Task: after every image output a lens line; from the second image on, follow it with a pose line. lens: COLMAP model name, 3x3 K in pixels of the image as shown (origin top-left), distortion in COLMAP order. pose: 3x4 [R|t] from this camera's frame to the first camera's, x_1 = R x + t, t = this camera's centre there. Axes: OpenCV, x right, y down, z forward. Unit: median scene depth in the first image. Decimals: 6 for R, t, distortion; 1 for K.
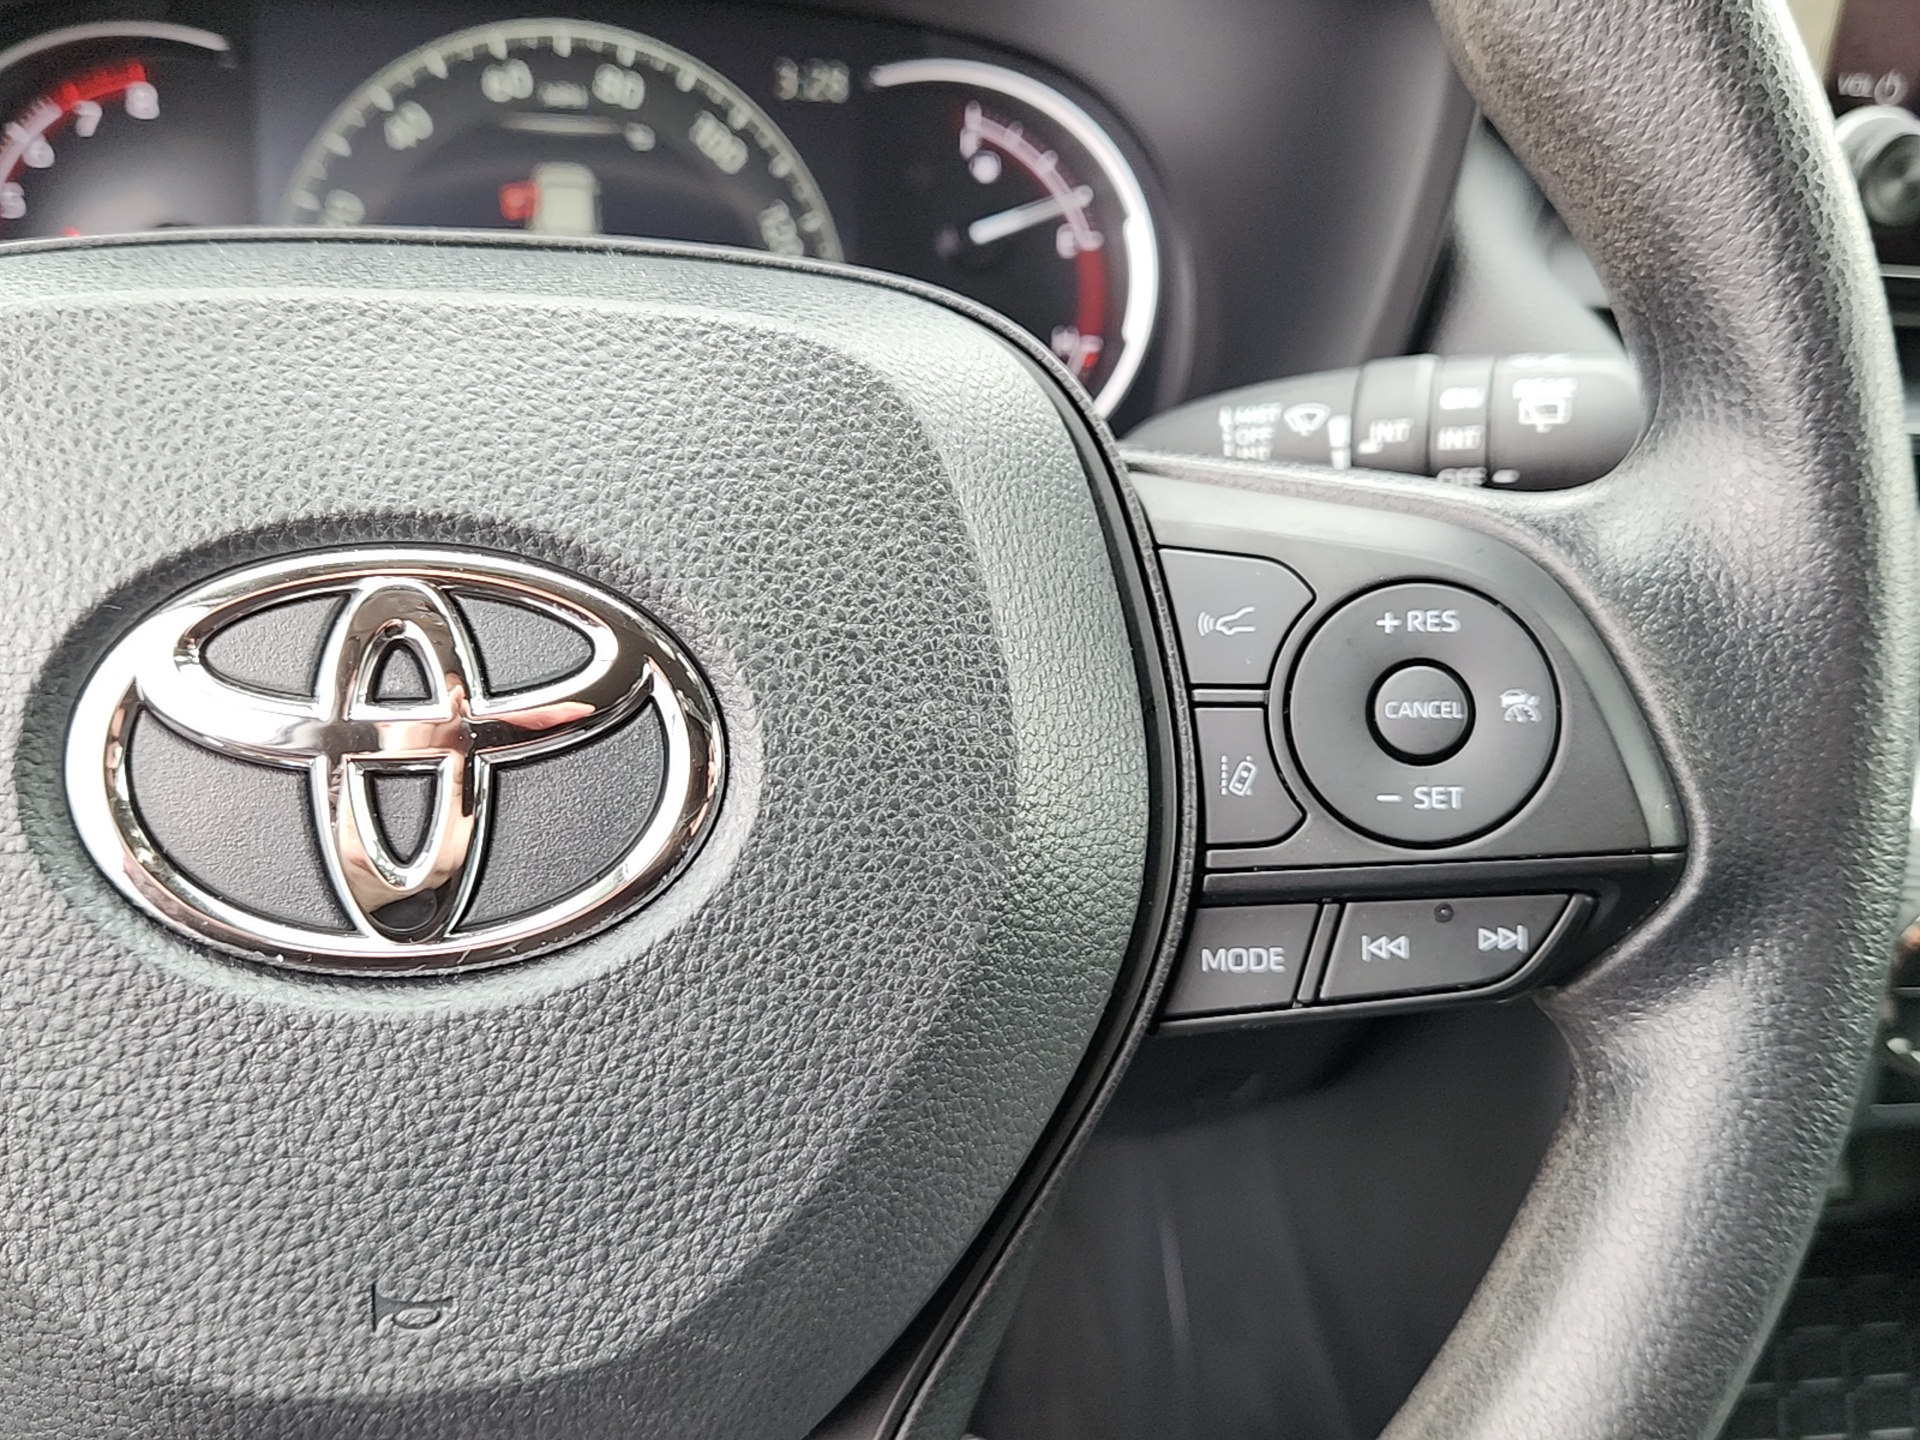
lens RADIAL K [[1882.8, 0, 958.7], [0, 1882.8, 715.4], [0, 0, 1]] dist [0.074237, -0.142987]
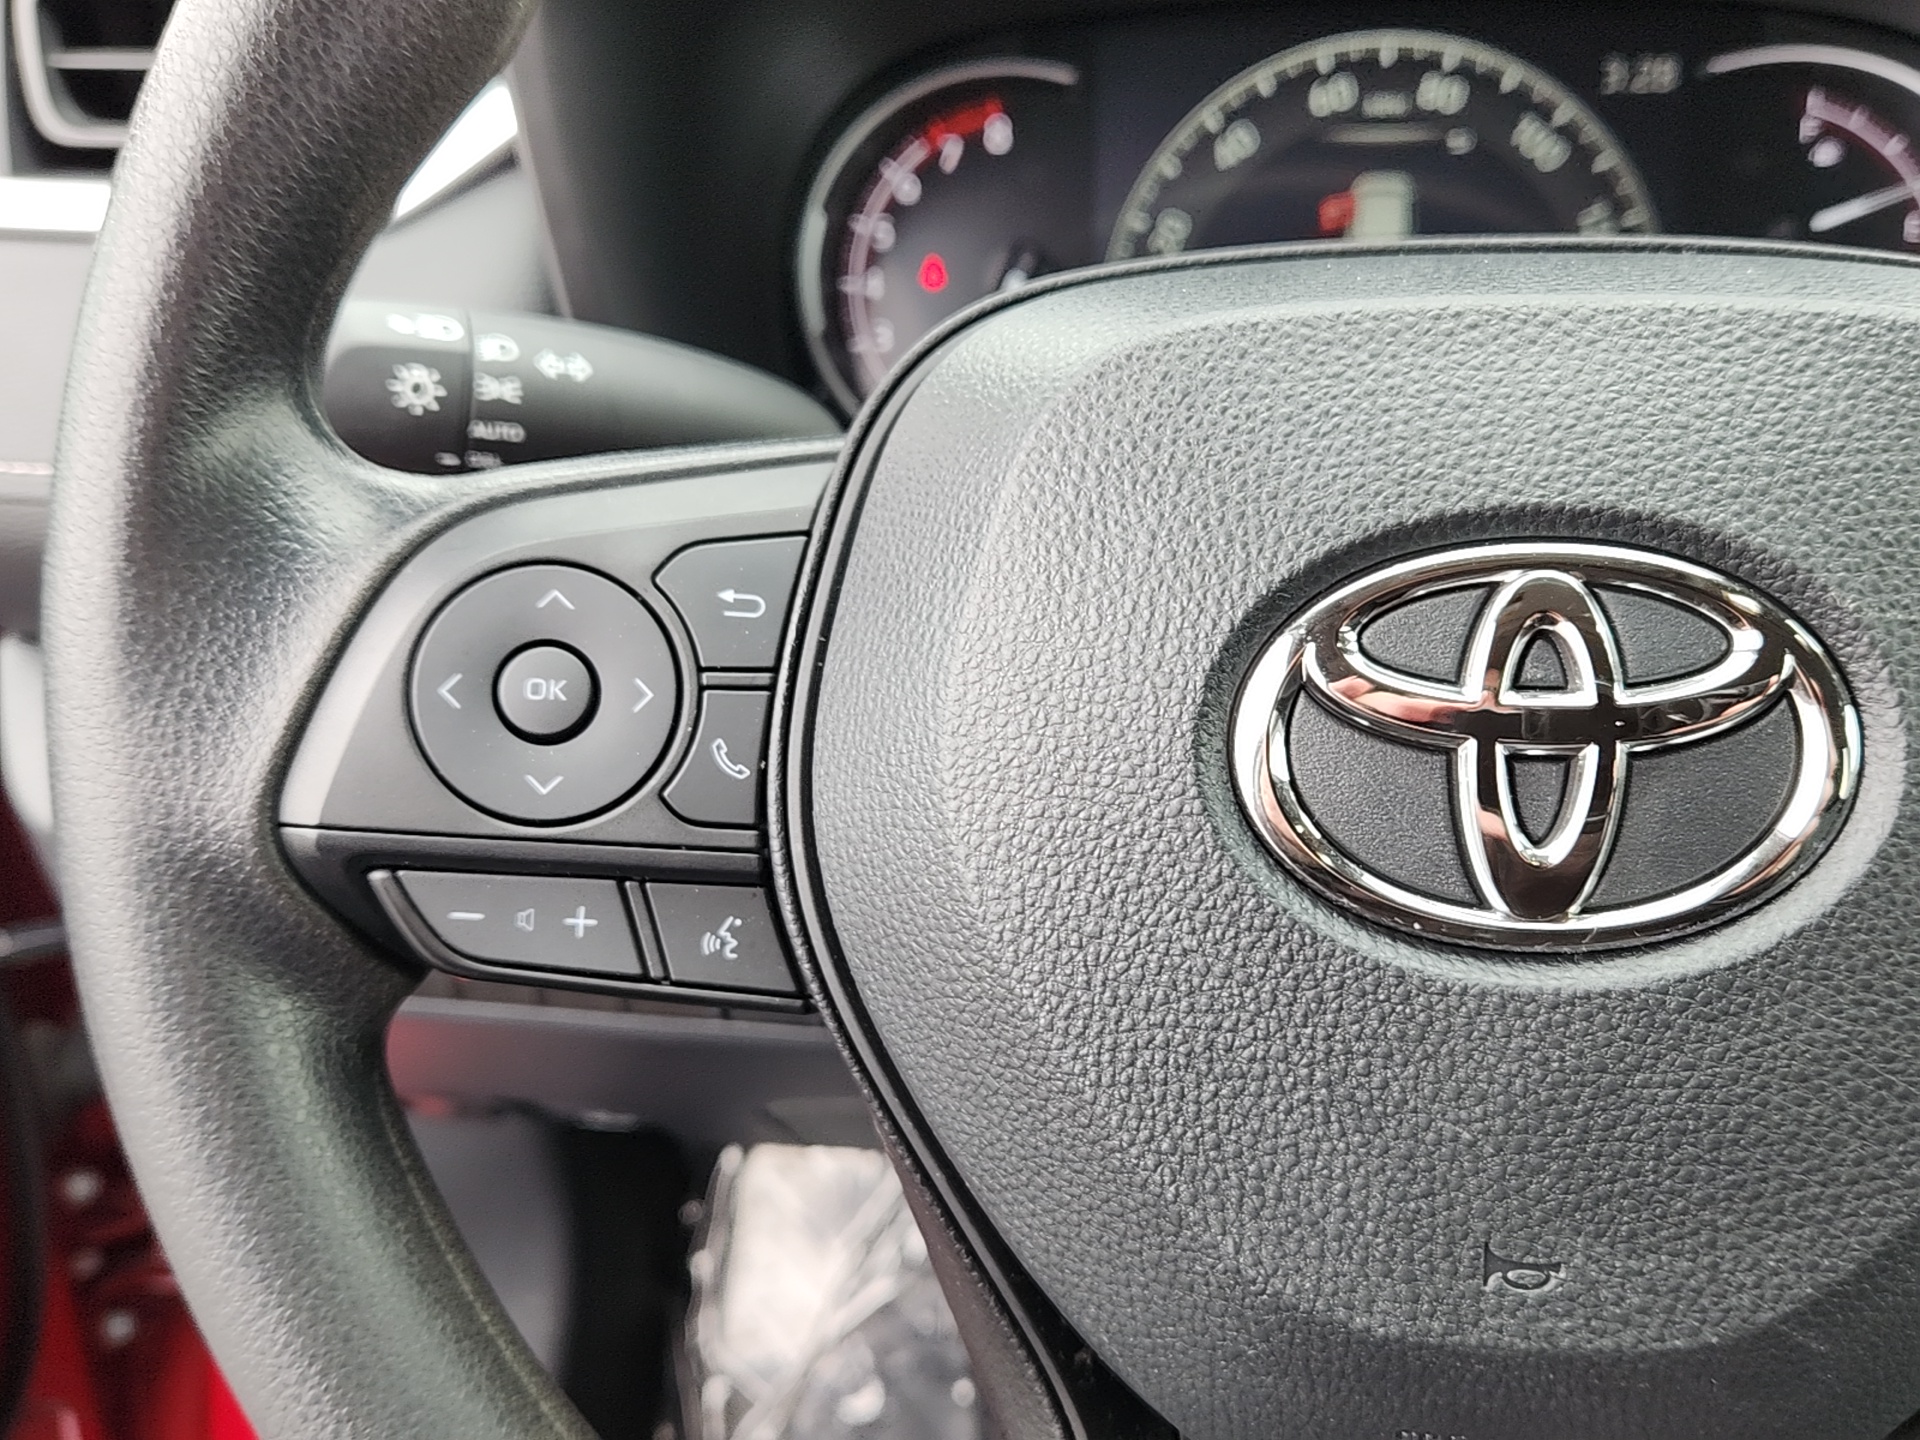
lens RADIAL K [[1886.2, 0, 1073.1], [0, 1886.2, 733.7], [0, 0, 1]] dist [0.071135, -0.189811]
pose [[0.954494, 0.036068, -0.296042, -0.227531], [-0.034375, 0.999349, 0.010922, 0.014530], [0.296243, -0.000249, 0.955113, -0.073290]]
